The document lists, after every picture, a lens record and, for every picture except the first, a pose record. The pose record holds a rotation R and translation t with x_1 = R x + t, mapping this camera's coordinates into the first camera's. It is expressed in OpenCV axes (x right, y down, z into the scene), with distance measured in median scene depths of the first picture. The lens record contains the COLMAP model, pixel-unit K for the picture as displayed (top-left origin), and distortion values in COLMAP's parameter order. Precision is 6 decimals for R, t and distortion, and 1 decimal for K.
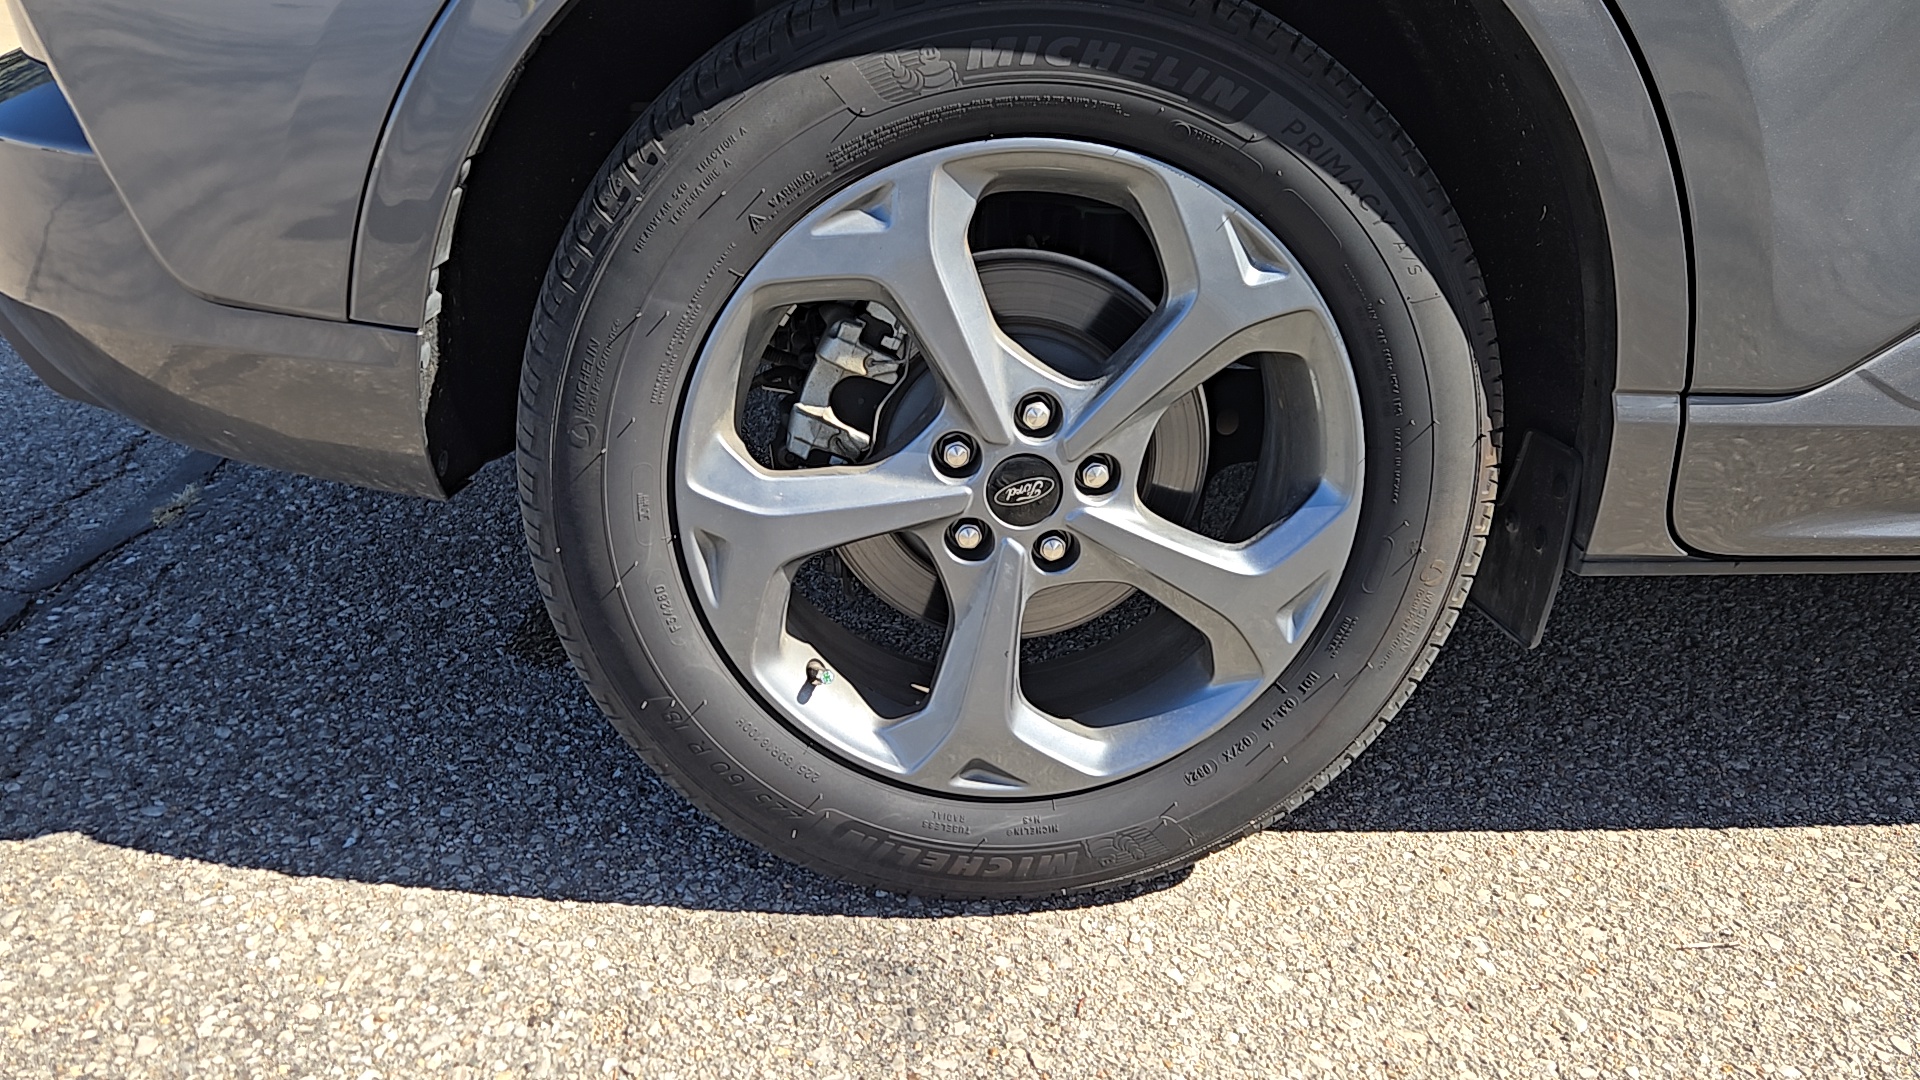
lens RADIAL K [[1601.0, 0, 948.2], [0, 1601.0, 535.4], [0, 0, 1]] dist [0.005956, 0.005018]
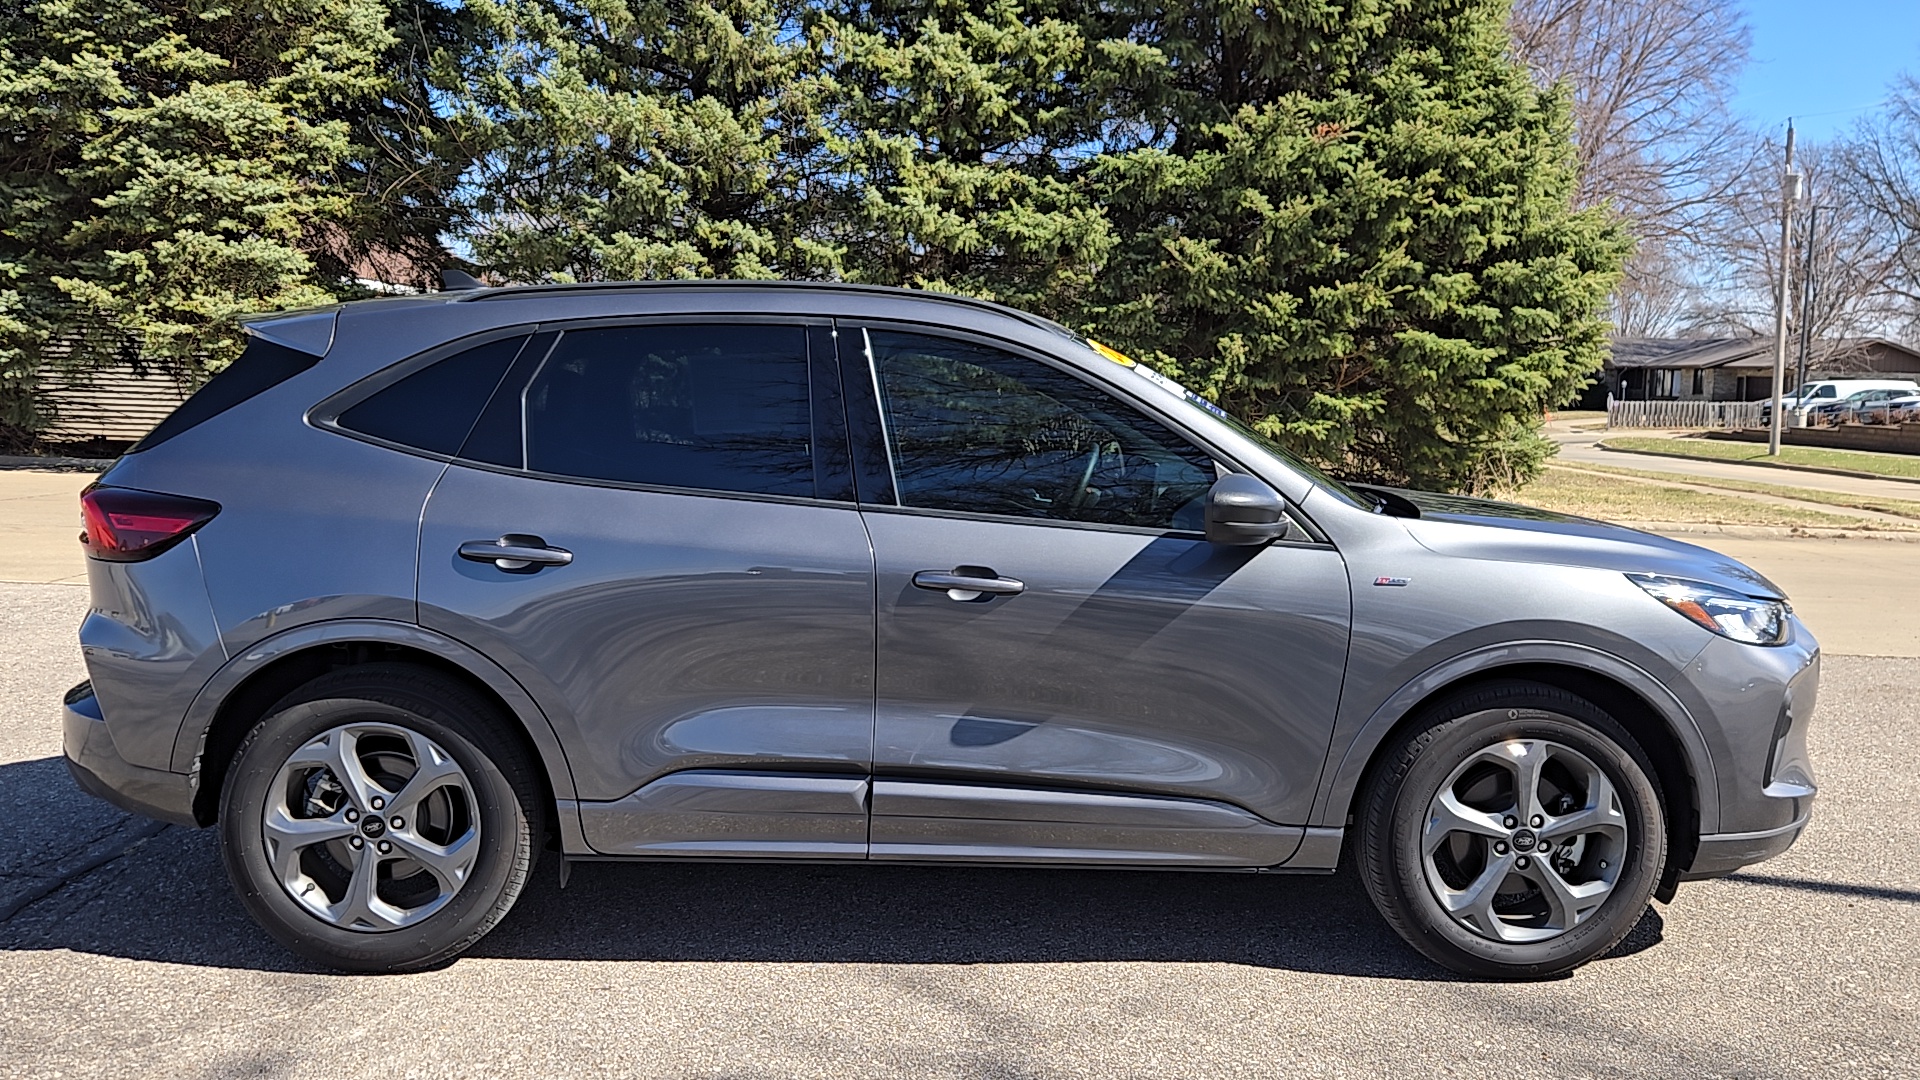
lens RADIAL K [[1601.0, 0, 956.9], [0, 1601.0, 521.6], [0, 0, 1]] dist [0.005956, 0.005018]
pose [[0.999400, 0.011439, -0.032700, 1.309243], [-0.019762, 0.963512, -0.266936, 0.215691], [0.028454, 0.267422, 0.963159, -2.223376]]
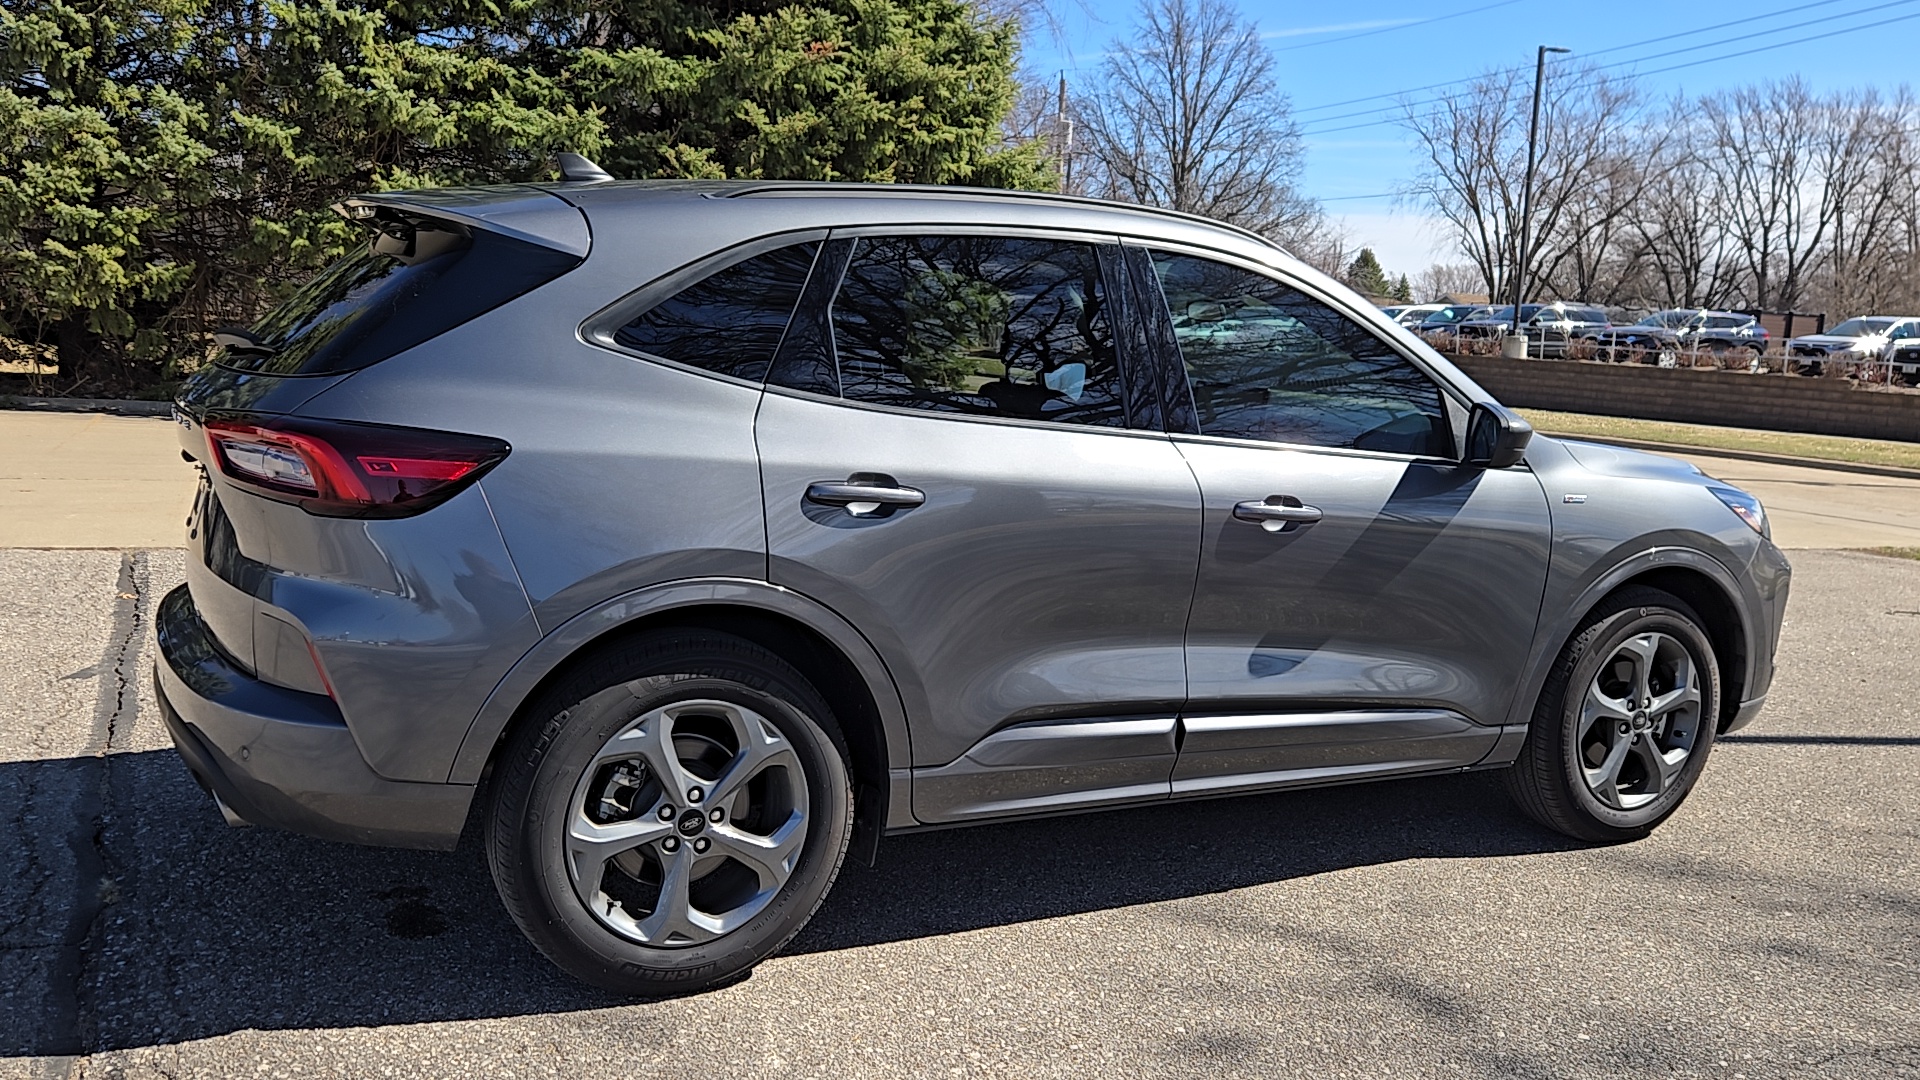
lens RADIAL K [[1601.0, 0, 959.1], [0, 1601.0, 510.9], [0, 0, 1]] dist [0.005956, 0.005018]
pose [[0.912495, -0.017083, 0.408732, -0.633622], [0.107631, 0.973952, -0.199582, 0.046459], [-0.394676, 0.226109, 0.890565, -1.705196]]
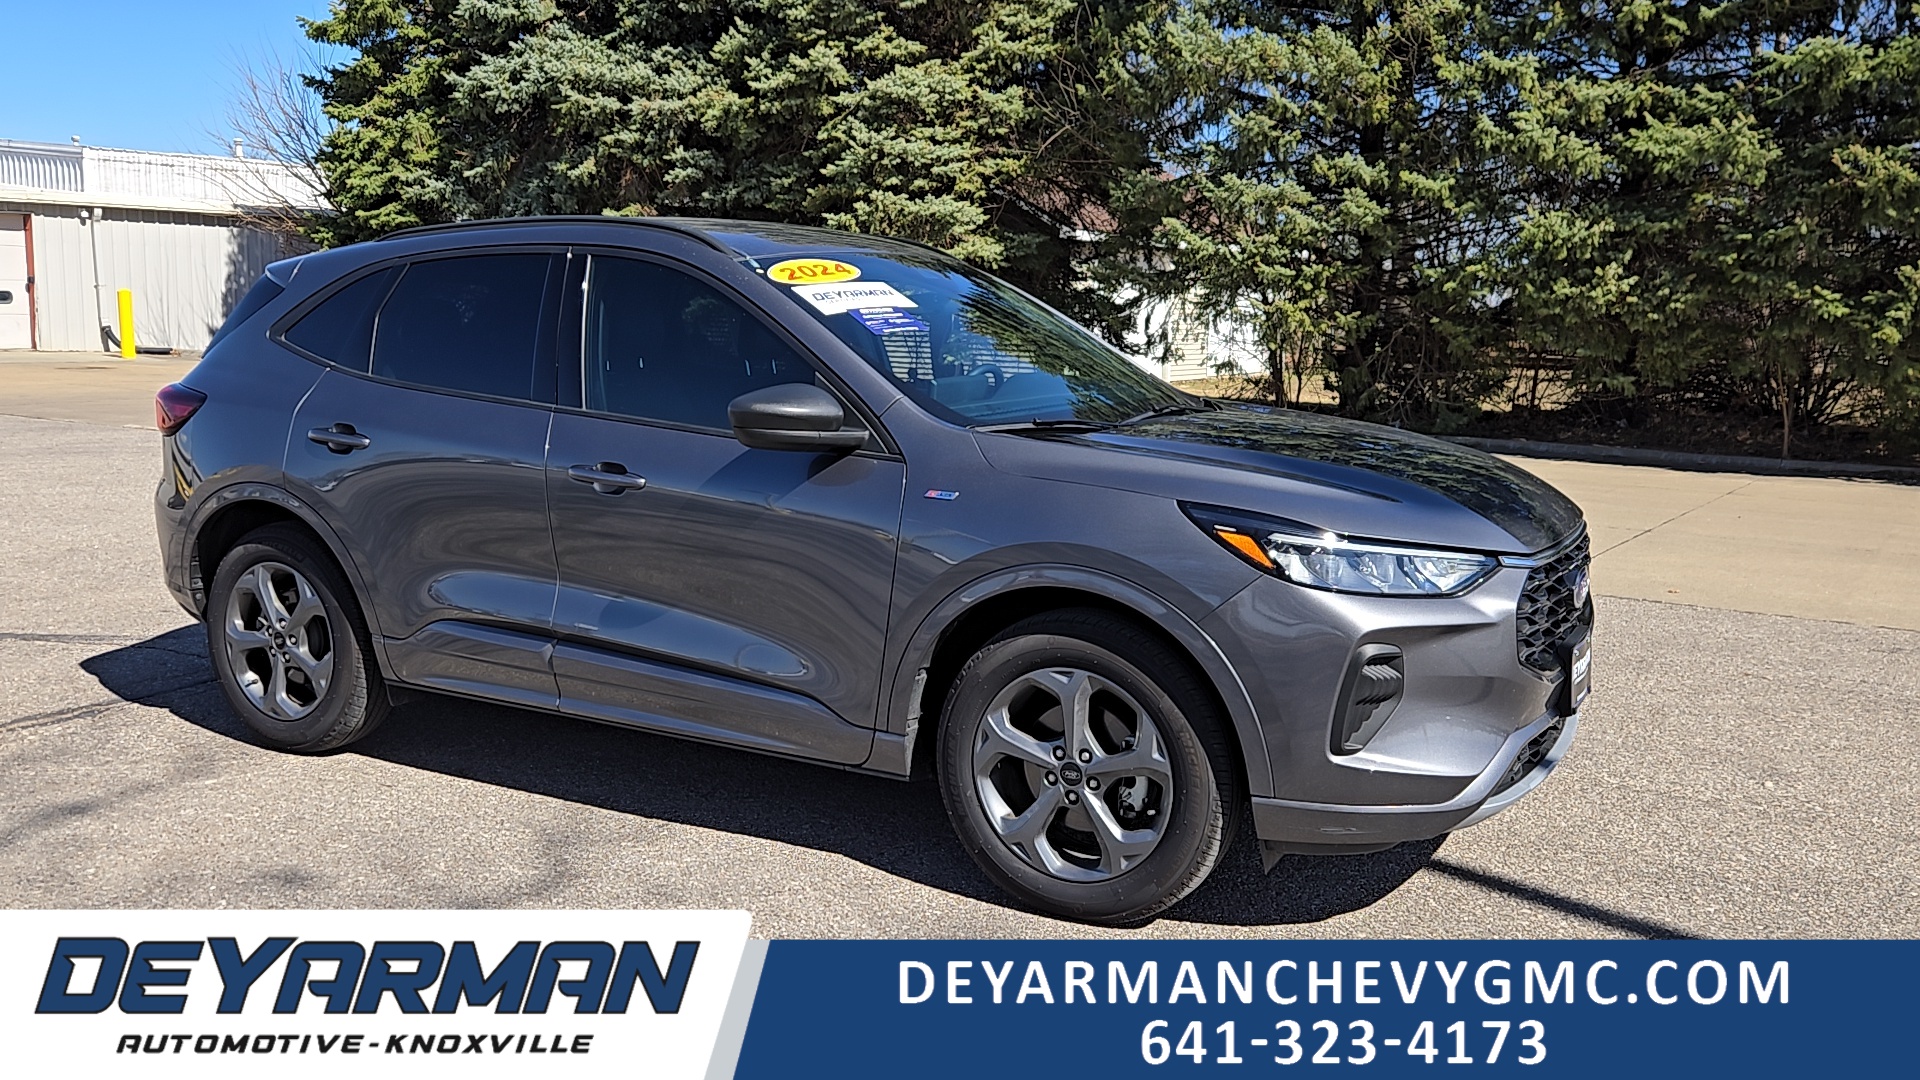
lens RADIAL K [[1601.0, 0, 954.2], [0, 1601.0, 548.5], [0, 0, 1]] dist [0.005956, 0.005018]
pose [[0.836344, 0.079530, -0.542406, 3.846357], [-0.196502, 0.967165, -0.161179, 0.069221], [0.511777, 0.241385, 0.824510, -1.672105]]
